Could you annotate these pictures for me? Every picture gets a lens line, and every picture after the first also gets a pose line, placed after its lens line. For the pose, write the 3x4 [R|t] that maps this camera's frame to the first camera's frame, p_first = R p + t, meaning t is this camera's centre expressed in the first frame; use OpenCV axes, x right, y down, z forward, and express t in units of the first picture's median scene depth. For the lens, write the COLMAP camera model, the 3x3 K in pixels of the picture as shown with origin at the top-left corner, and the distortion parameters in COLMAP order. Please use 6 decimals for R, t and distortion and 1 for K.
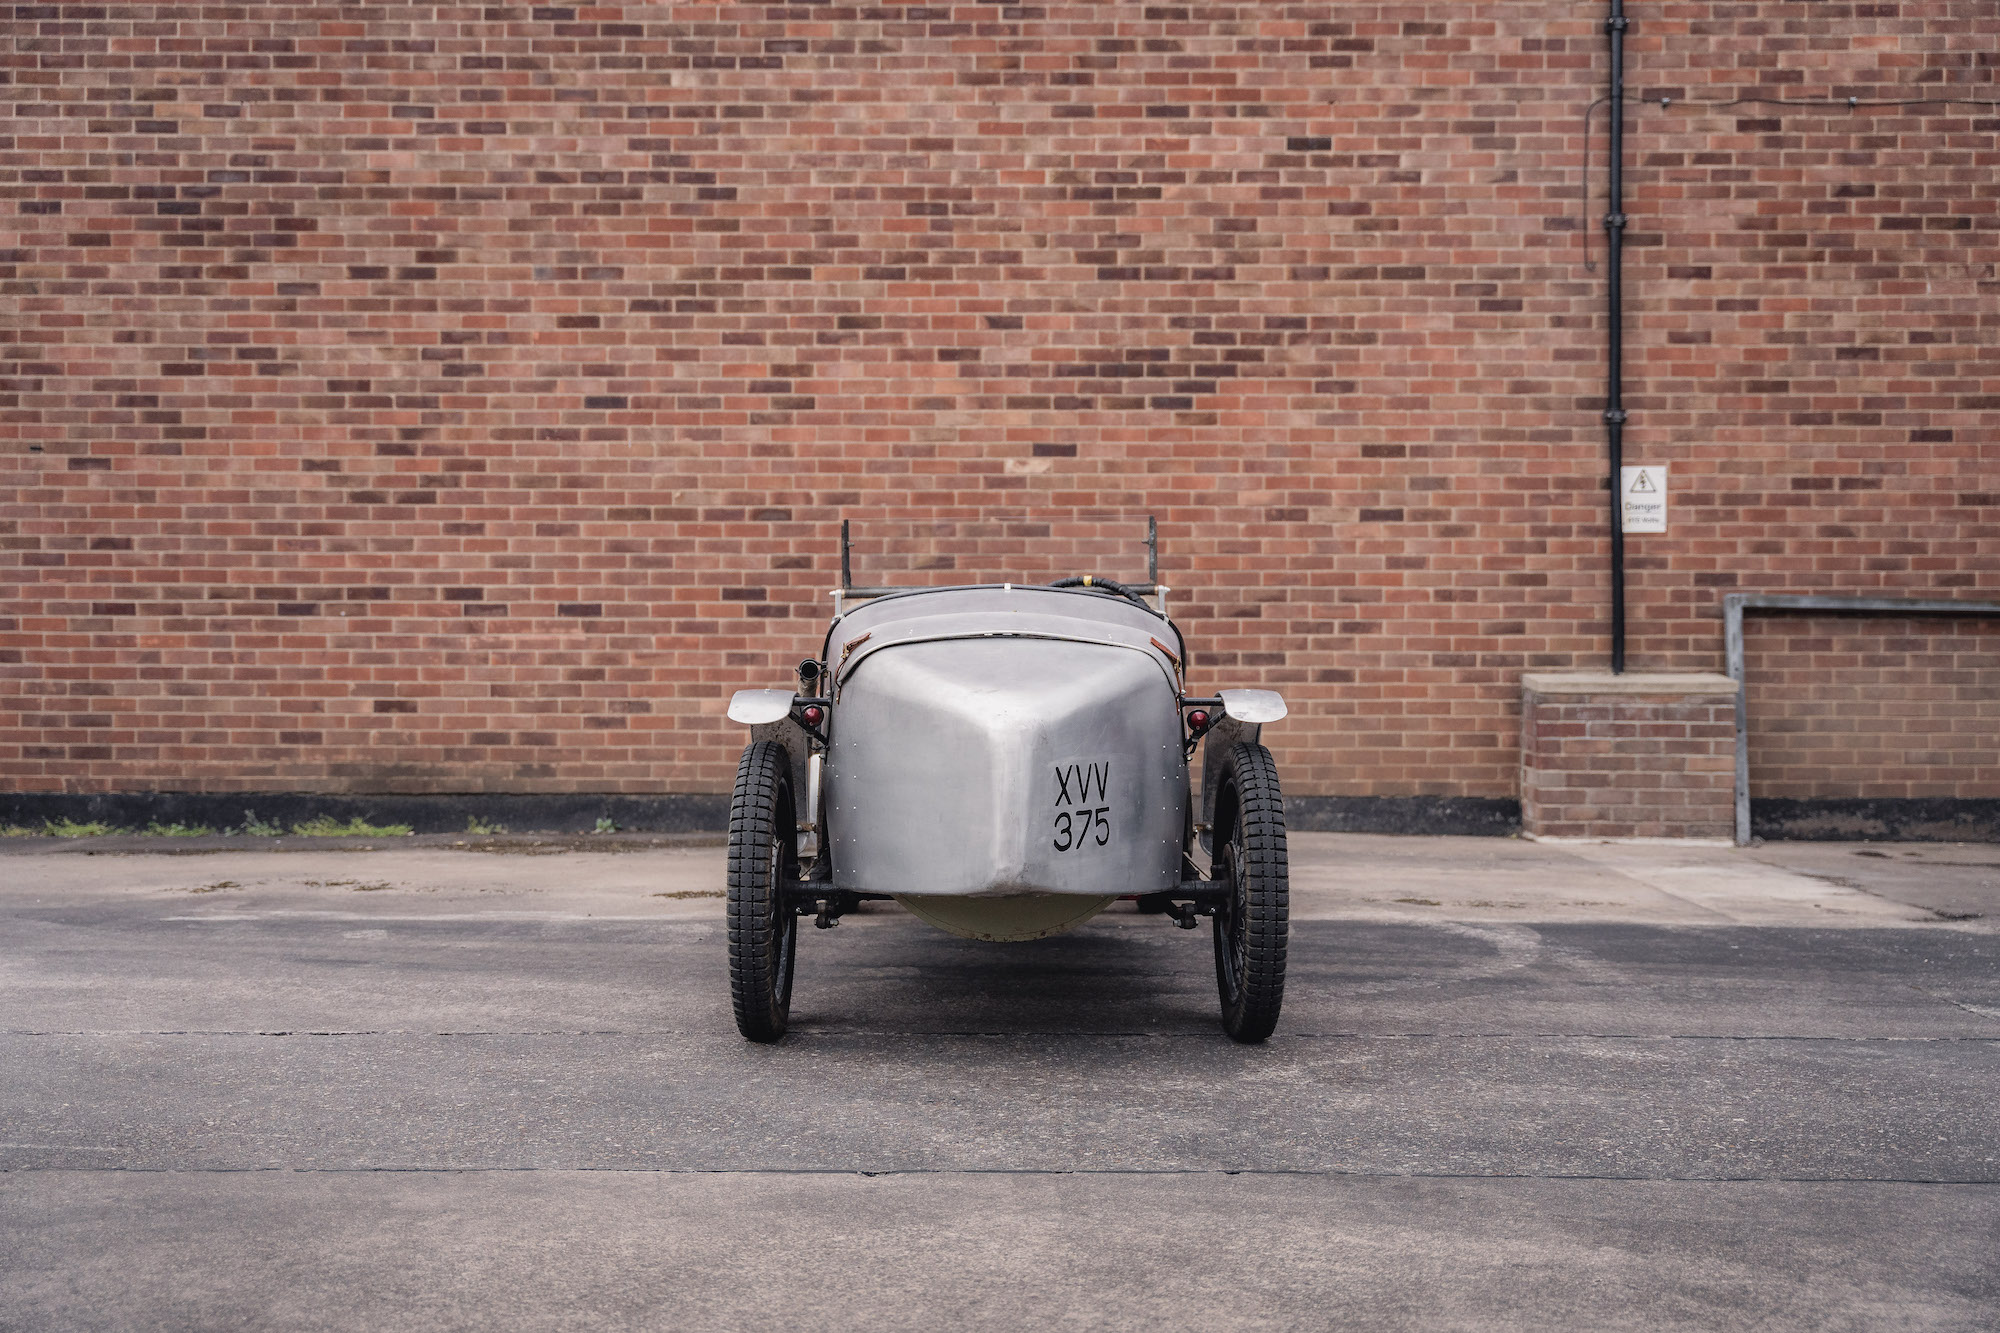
lens RADIAL K [[2030.0, 0, 1011.5], [0, 2030.0, 657.0], [0, 0, 1]] dist [0.008972, 0.000000]
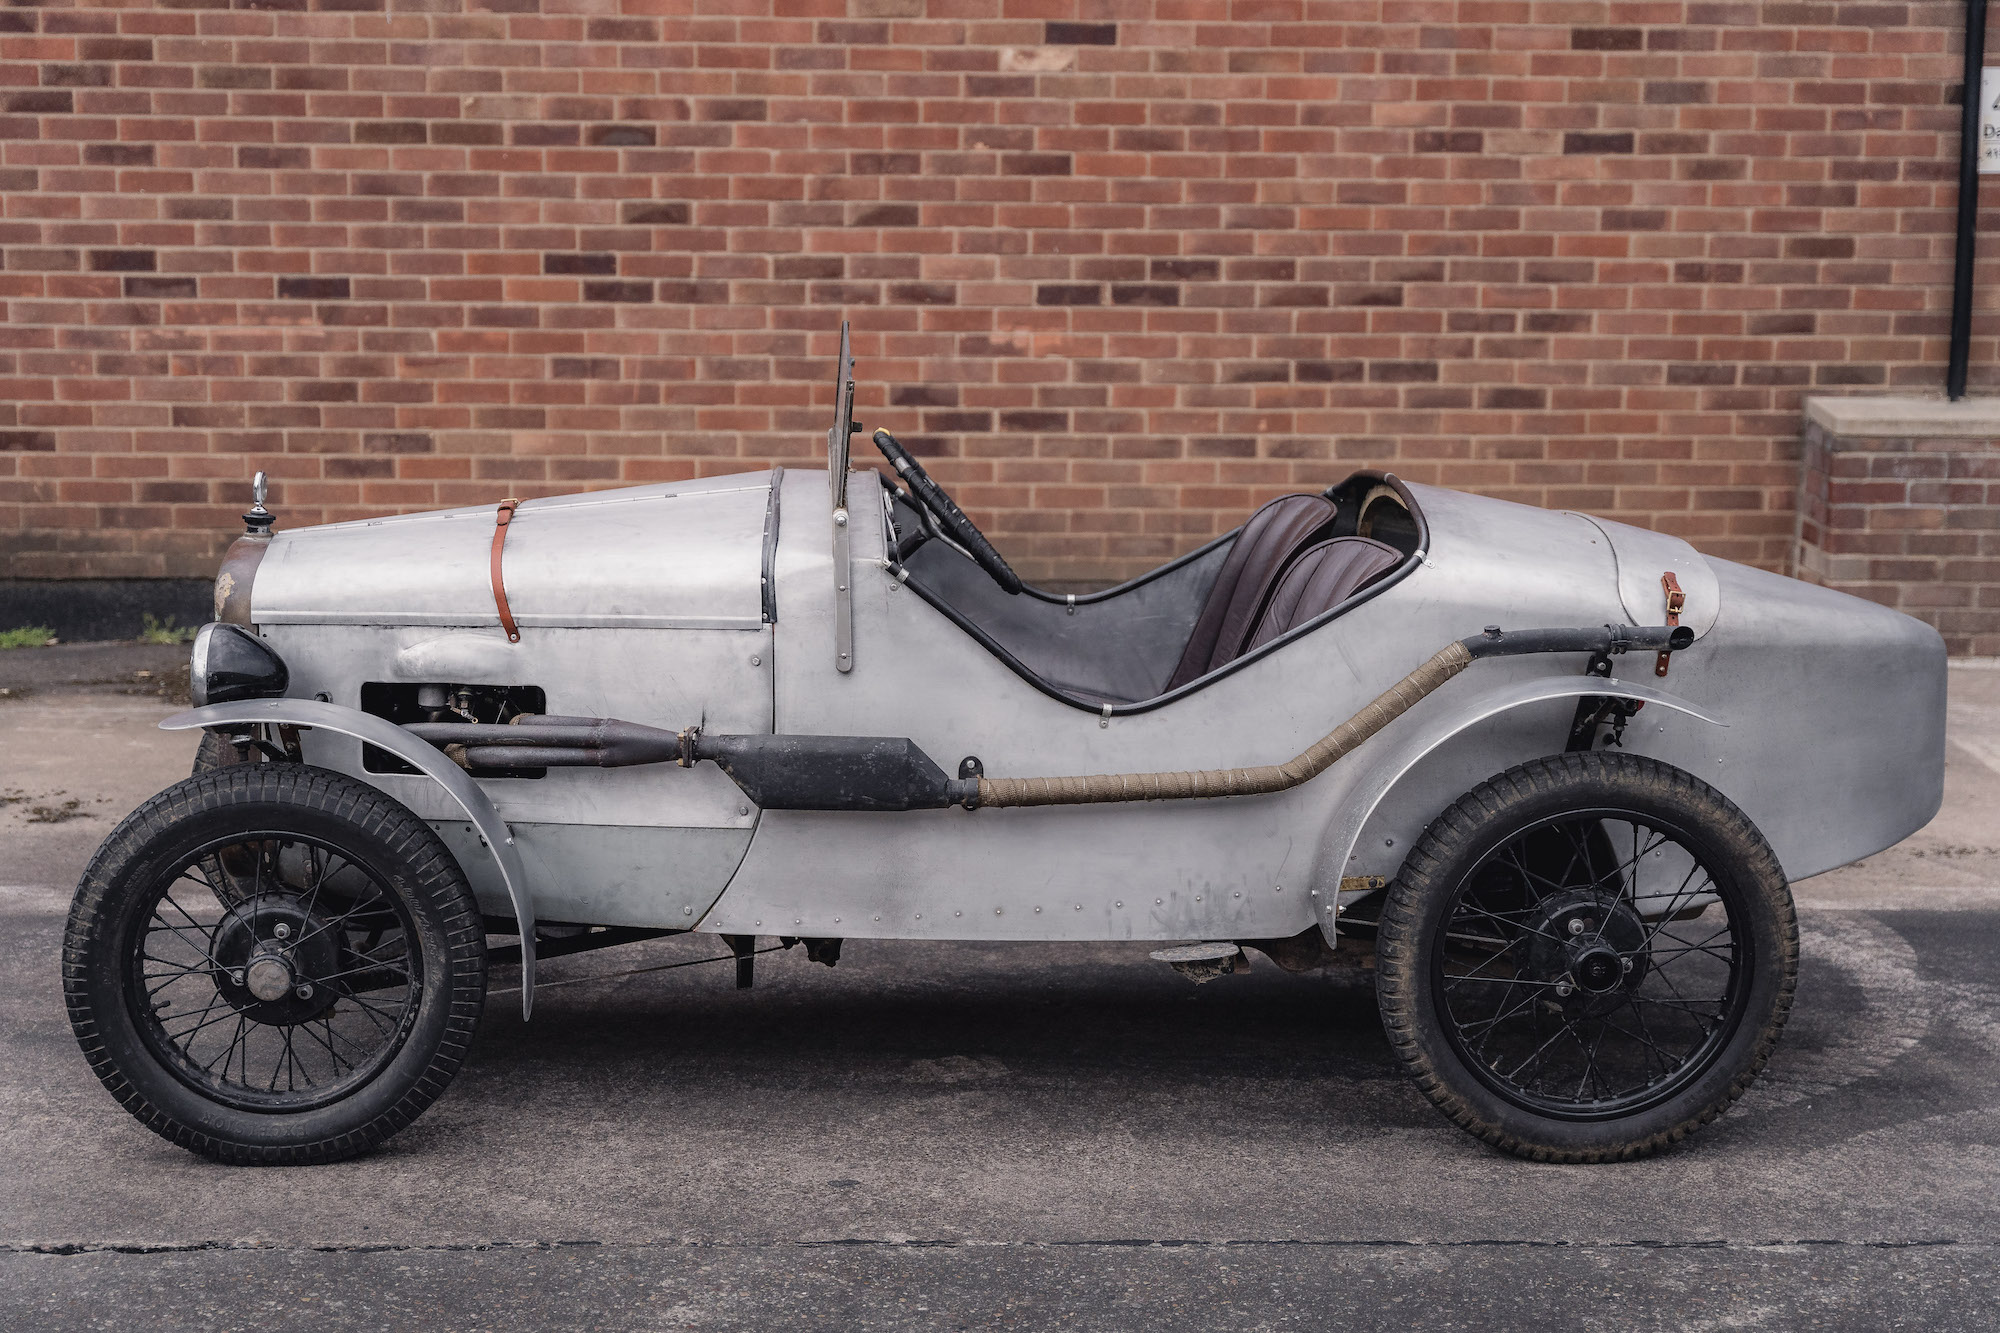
lens RADIAL K [[3195.2, 0, 966.3], [0, 3195.2, 634.6], [0, 0, 1]] dist [0.030480, 0.000000]
pose [[0.998848, -0.000437, 0.047980, -0.060520], [-0.007906, 0.984792, 0.173558, -0.090420], [-0.047327, -0.173738, 0.983654, 0.009199]]
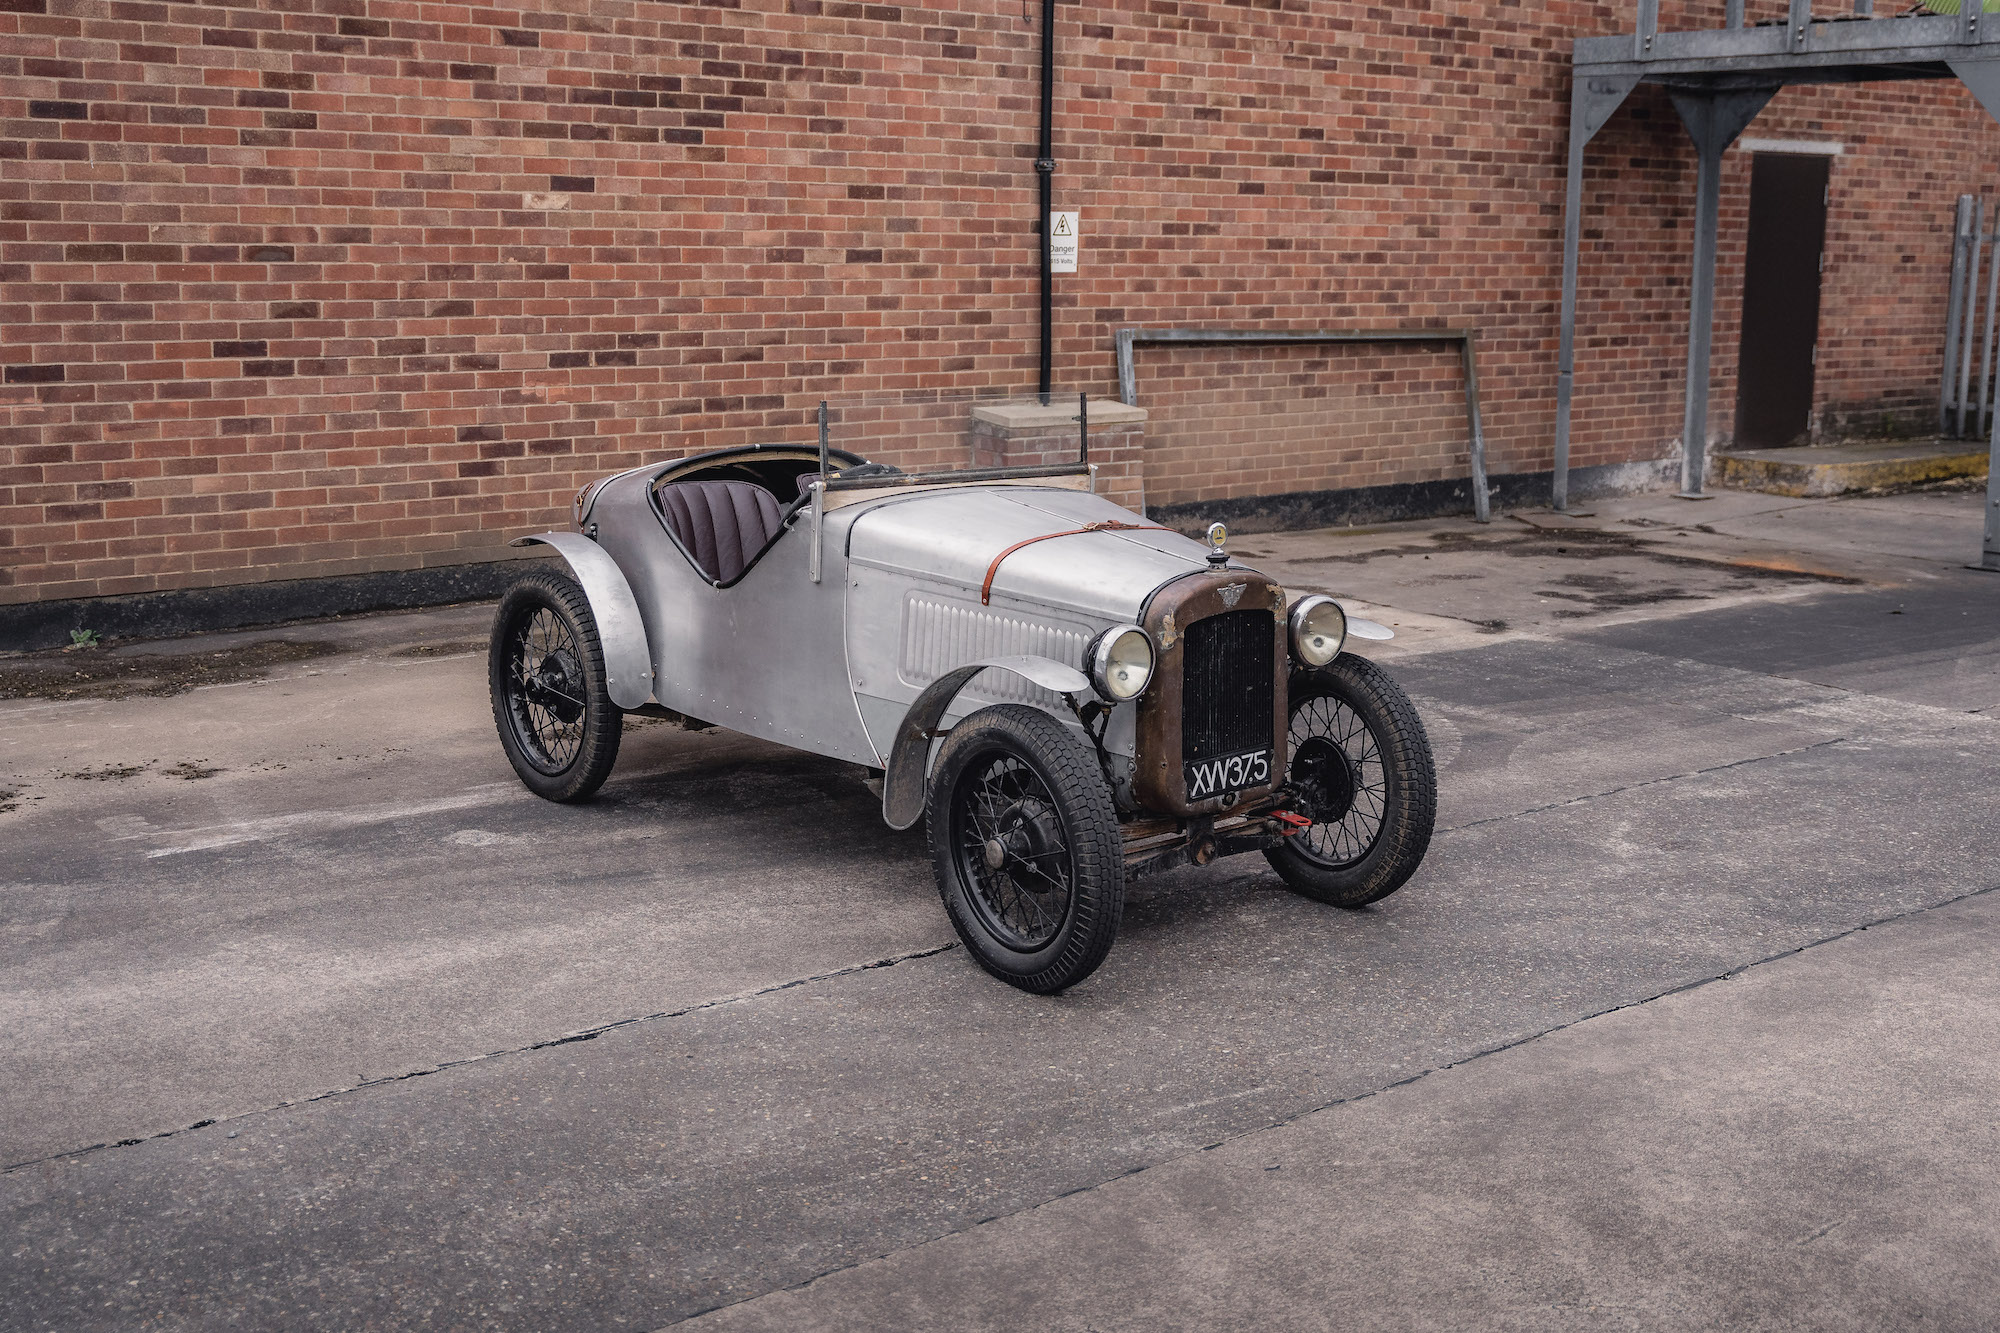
lens RADIAL K [[2327.0, 0, 1099.7], [0, 2327.0, 587.8], [0, 0, 1]] dist [0.002305, 0.000000]
pose [[0.749473, -0.092069, 0.655601, -0.506774], [-0.017583, 0.987165, 0.158733, -0.092734], [-0.661801, -0.130494, 0.738235, 0.041158]]
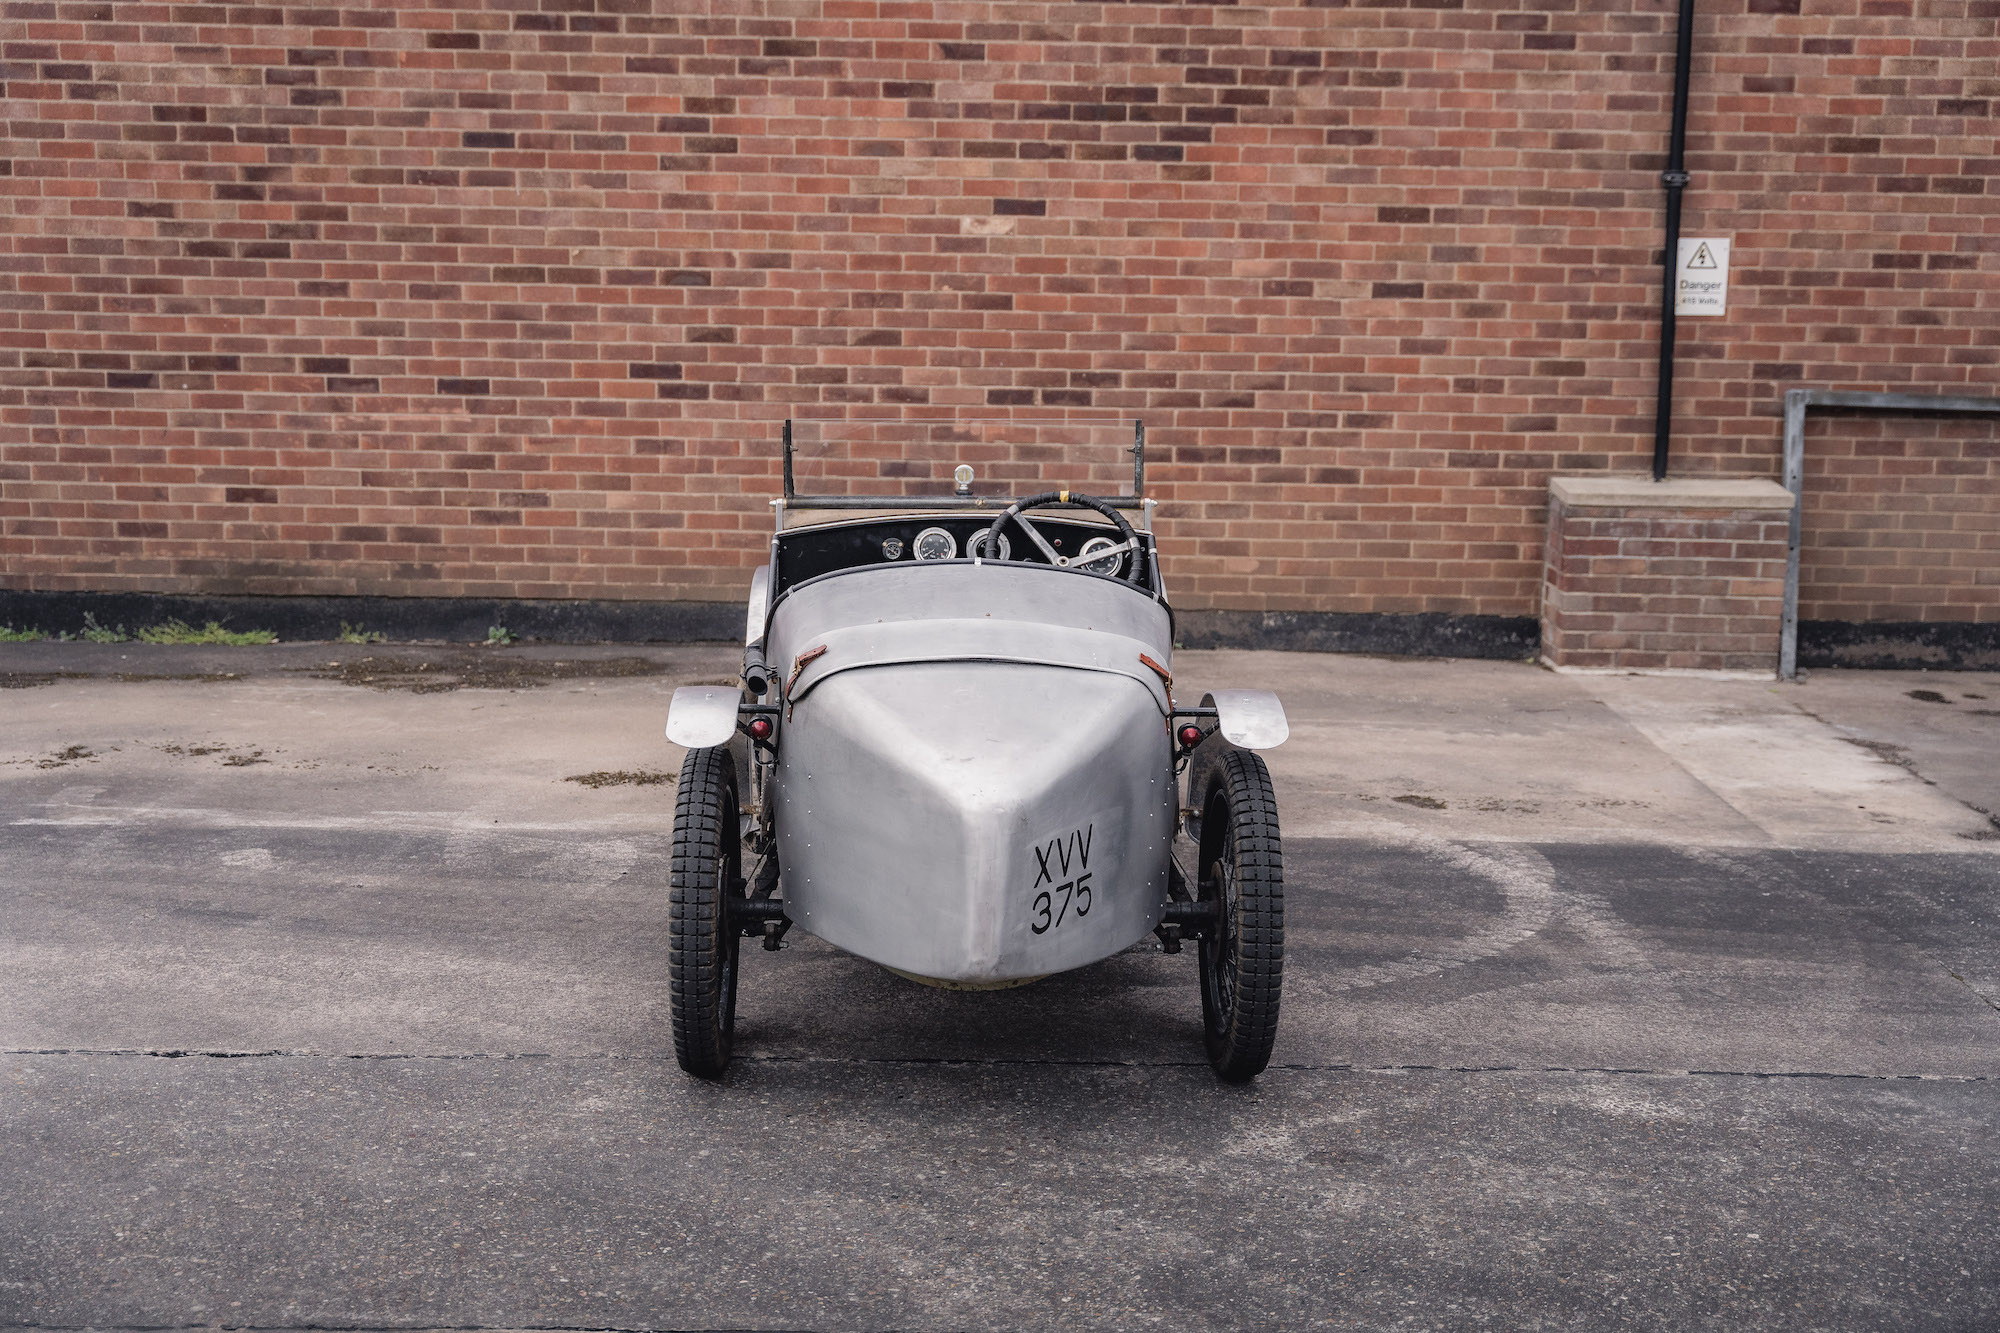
lens RADIAL K [[2364.4, 0, 1005.6], [0, 2364.4, 664.2], [0, 0, 1]] dist [0.015859, 0.000000]
pose [[0.999596, 0.011716, 0.025888, -0.008102], [-0.016059, 0.984526, 0.174504, -0.086108], [-0.023443, -0.174849, 0.984316, -0.010819]]
